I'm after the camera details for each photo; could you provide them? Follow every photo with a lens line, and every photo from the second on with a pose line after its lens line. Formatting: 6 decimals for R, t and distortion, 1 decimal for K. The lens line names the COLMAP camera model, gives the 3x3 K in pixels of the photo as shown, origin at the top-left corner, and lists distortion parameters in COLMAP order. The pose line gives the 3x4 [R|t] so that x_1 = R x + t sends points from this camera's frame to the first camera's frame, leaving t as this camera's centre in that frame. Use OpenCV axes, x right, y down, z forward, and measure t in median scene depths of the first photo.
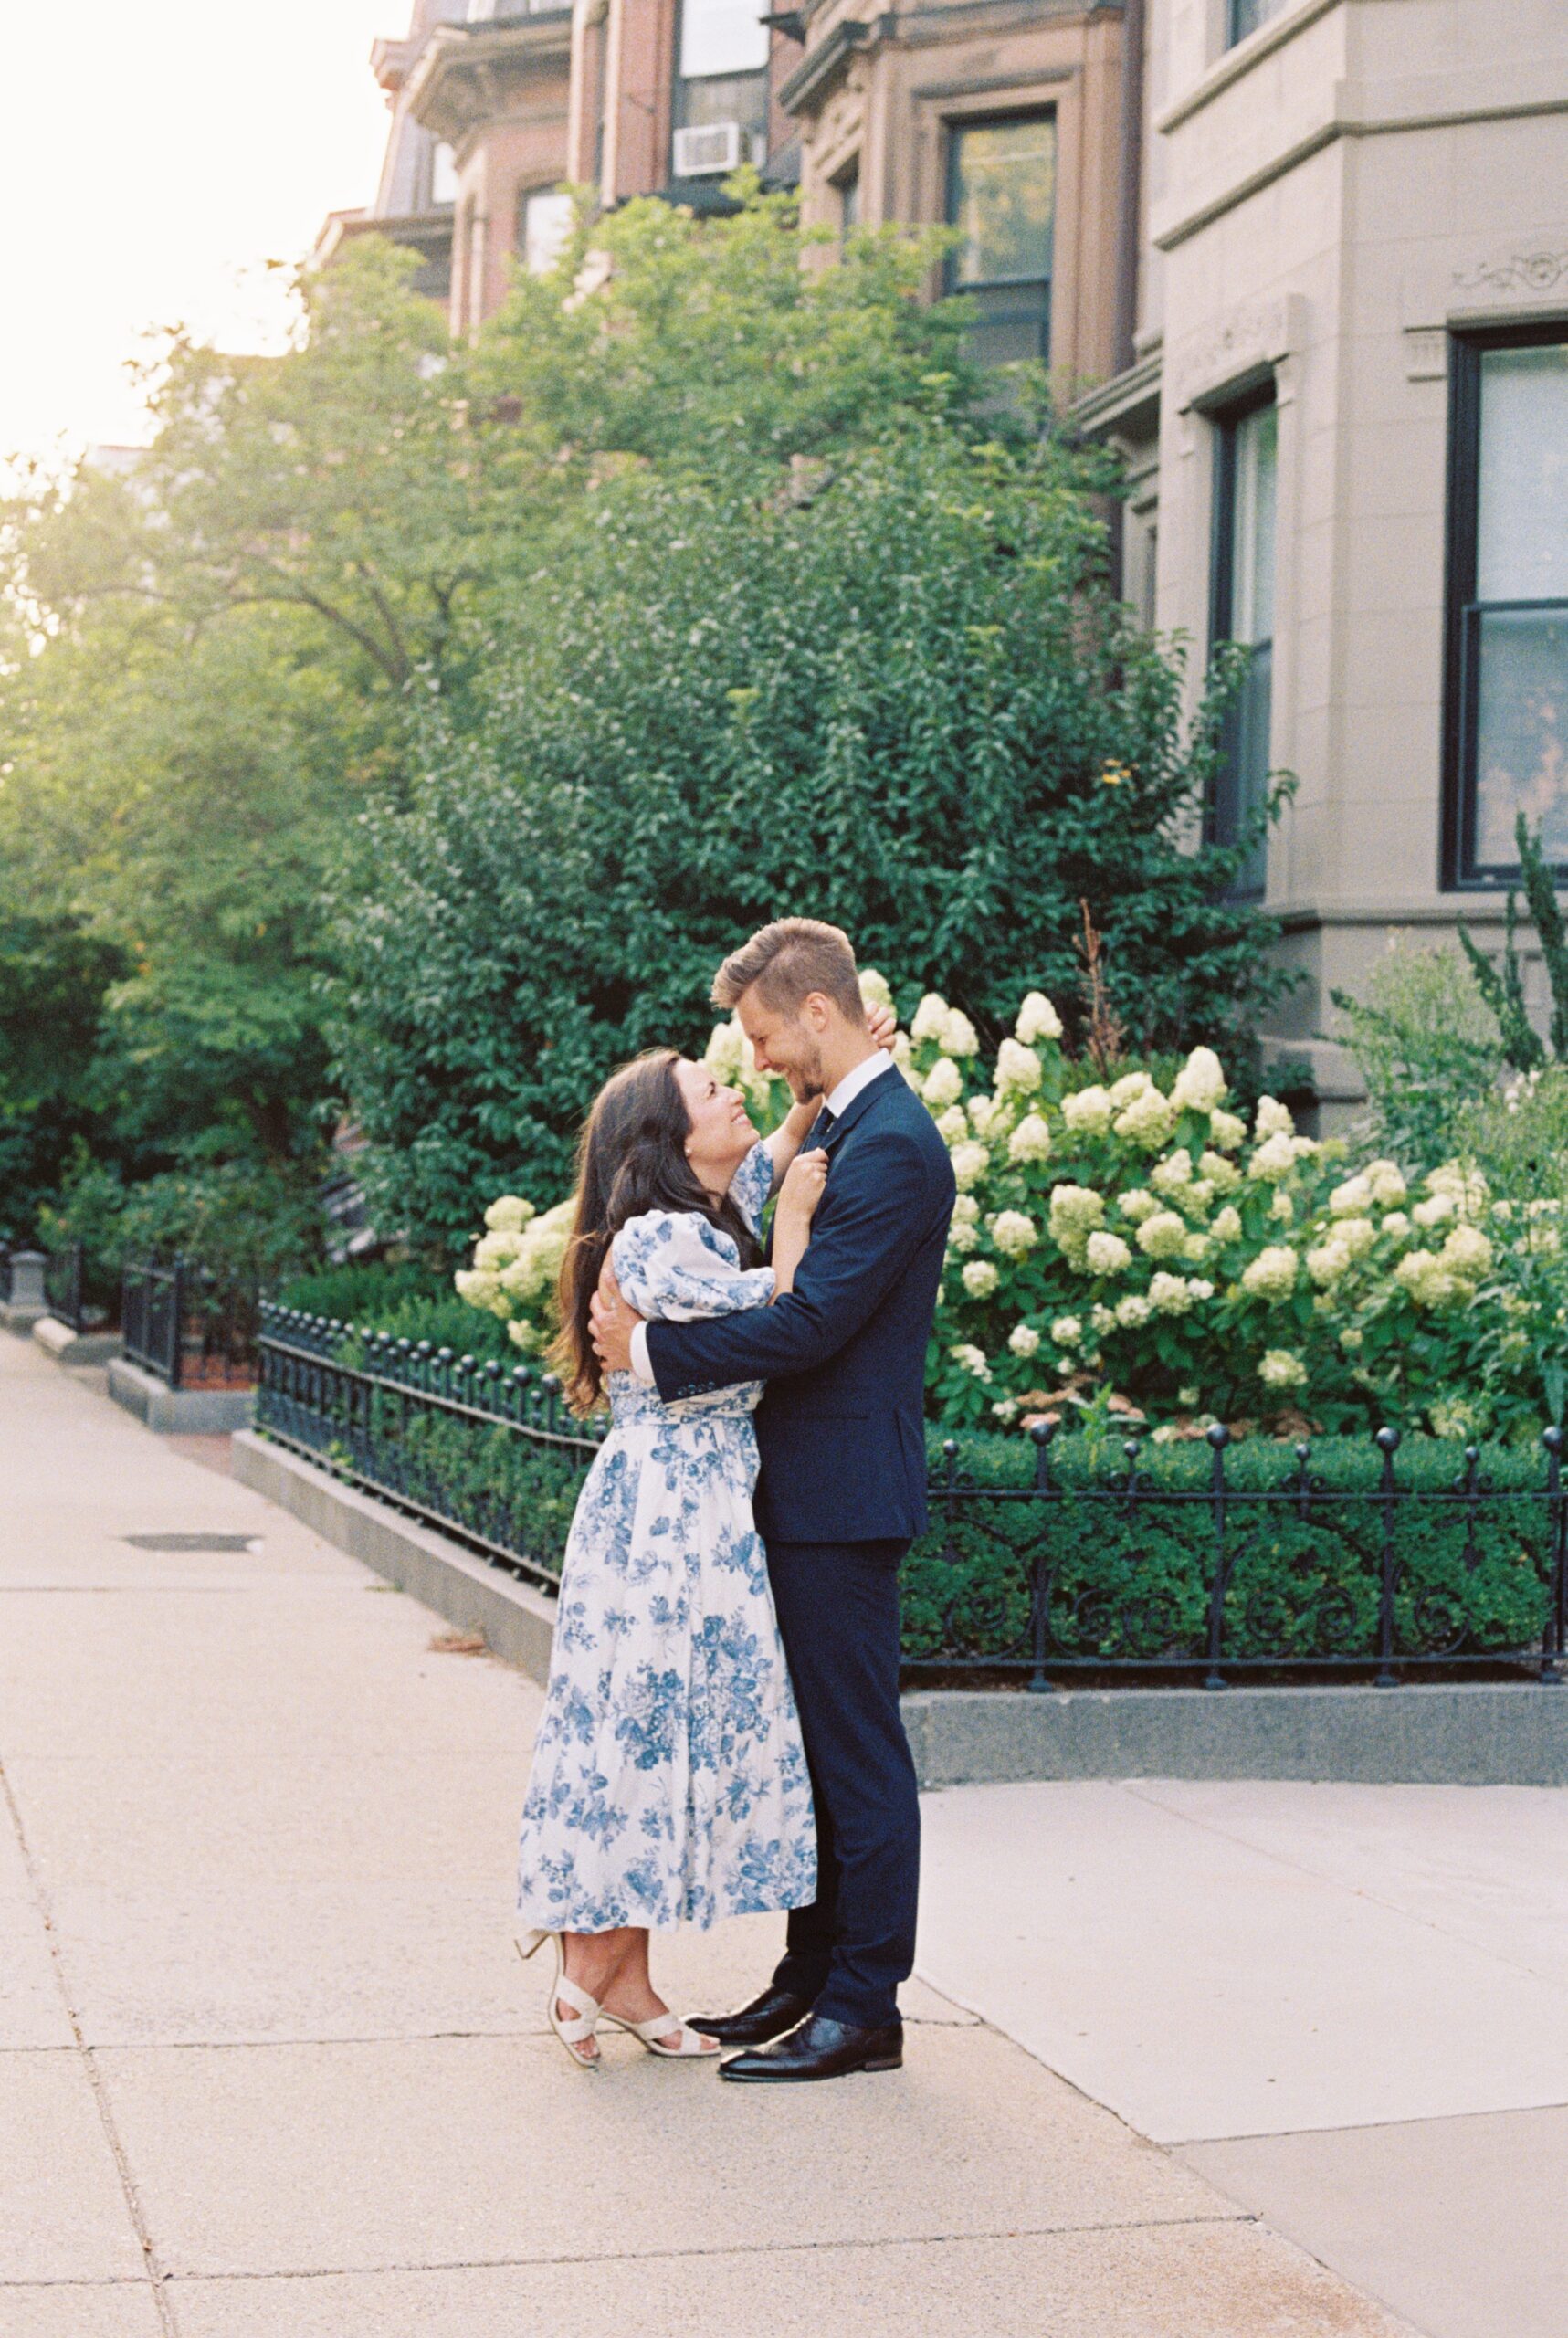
lens RADIAL K [[3675.5, 0, 784.0], [0, 3675.5, 1169.0], [0, 0, 1]] dist [-0.147756, 0.010178]
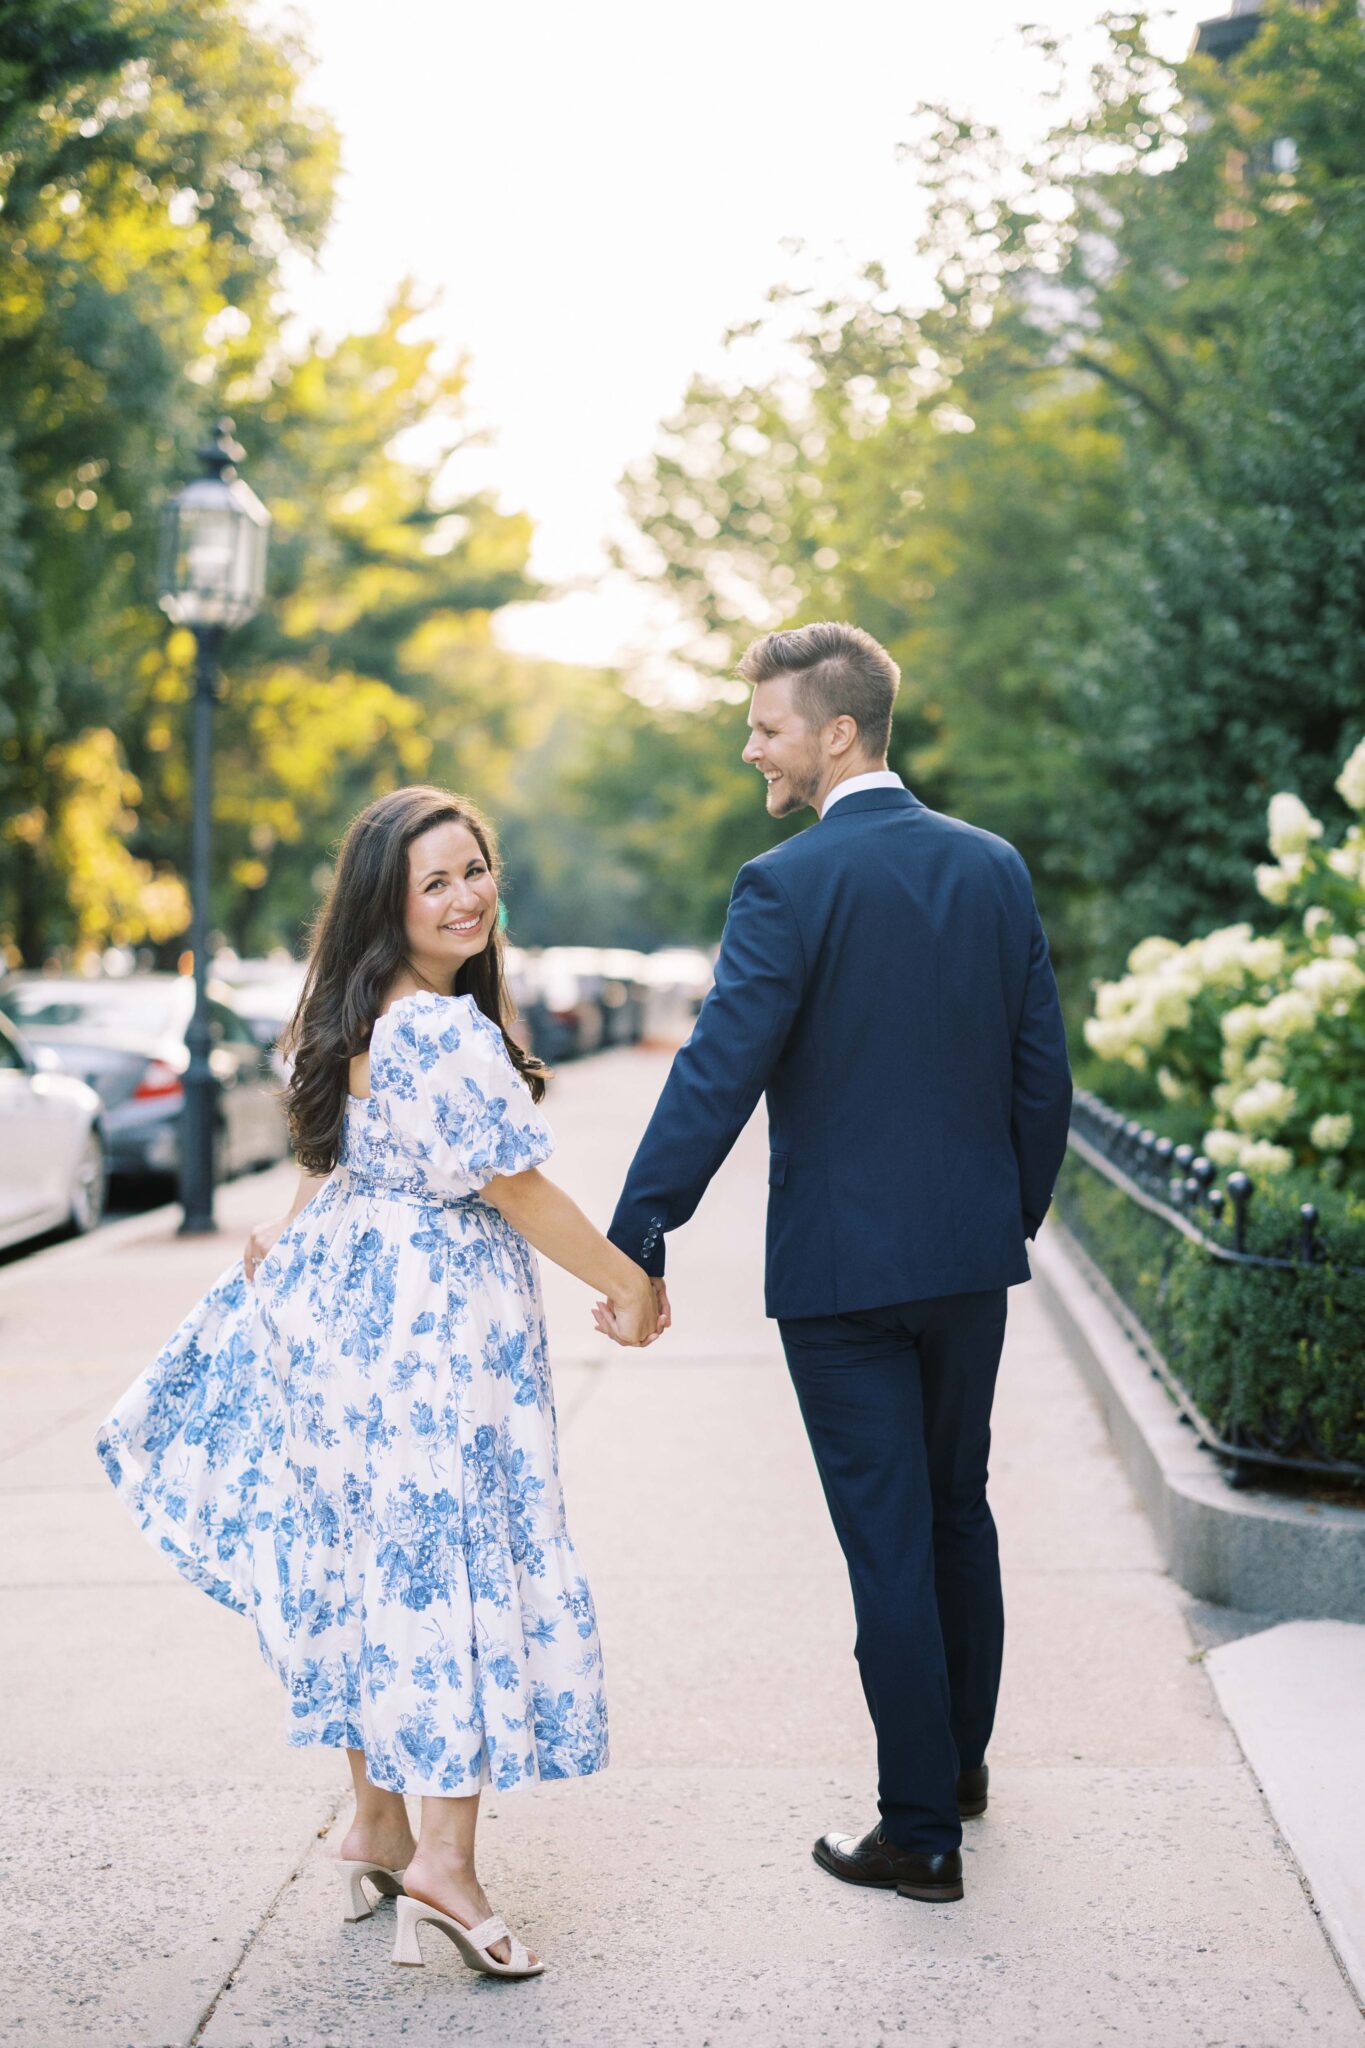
lens RADIAL K [[3194.3, 0, 718.2], [0, 3194.3, 1093.8], [0, 0, 1]] dist [0.012019, -0.017241]
pose [[0.952584, -0.030136, -0.302779, 0.052293], [0.046206, 0.997870, 0.046053, 0.003107], [0.300746, -0.057859, 0.951947, 0.148185]]
